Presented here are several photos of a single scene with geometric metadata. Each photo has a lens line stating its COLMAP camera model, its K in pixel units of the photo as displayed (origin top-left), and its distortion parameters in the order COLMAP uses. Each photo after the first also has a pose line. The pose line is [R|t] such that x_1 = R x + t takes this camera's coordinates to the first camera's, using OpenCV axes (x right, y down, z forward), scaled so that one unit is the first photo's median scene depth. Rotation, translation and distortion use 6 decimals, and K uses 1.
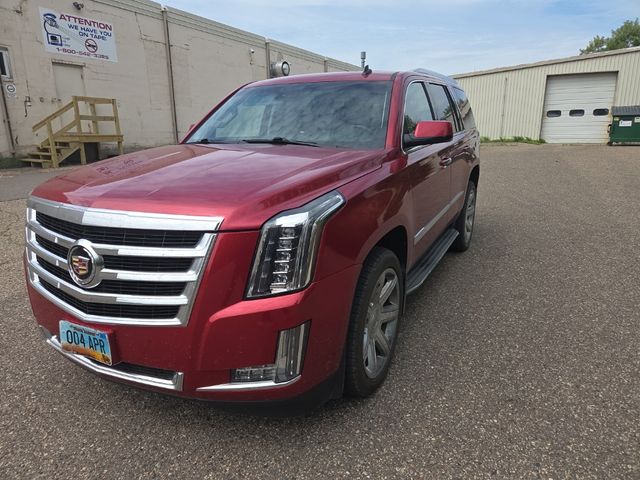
lens RADIAL K [[425.6, 0, 313.4], [0, 425.6, 239.9], [0, 0, 1]] dist [0.069640, -0.048696]
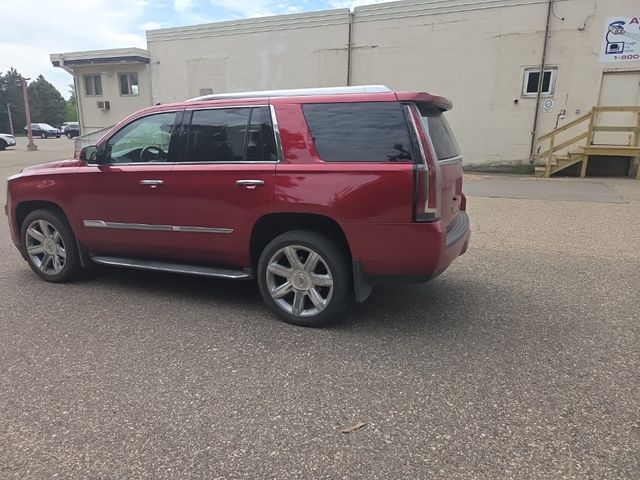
lens RADIAL K [[425.6, 0, 317.3], [0, 425.6, 237.8], [0, 0, 1]] dist [0.069640, -0.048696]
pose [[0.086364, 0.245075, -0.965650, 0.389285], [-0.261205, 0.940934, 0.215441, -0.106620], [0.961412, 0.233626, 0.145277, 0.341341]]
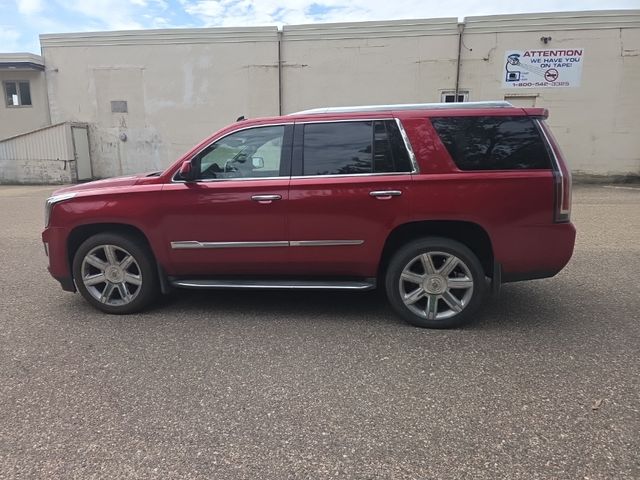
lens RADIAL K [[425.6, 0, 312.6], [0, 425.6, 245.4], [0, 0, 1]] dist [0.069640, -0.048696]
pose [[0.338945, 0.212910, -0.916398, 0.362086], [-0.246363, 0.960153, 0.131954, -0.063374], [0.907977, 0.181041, 0.377892, 0.191848]]
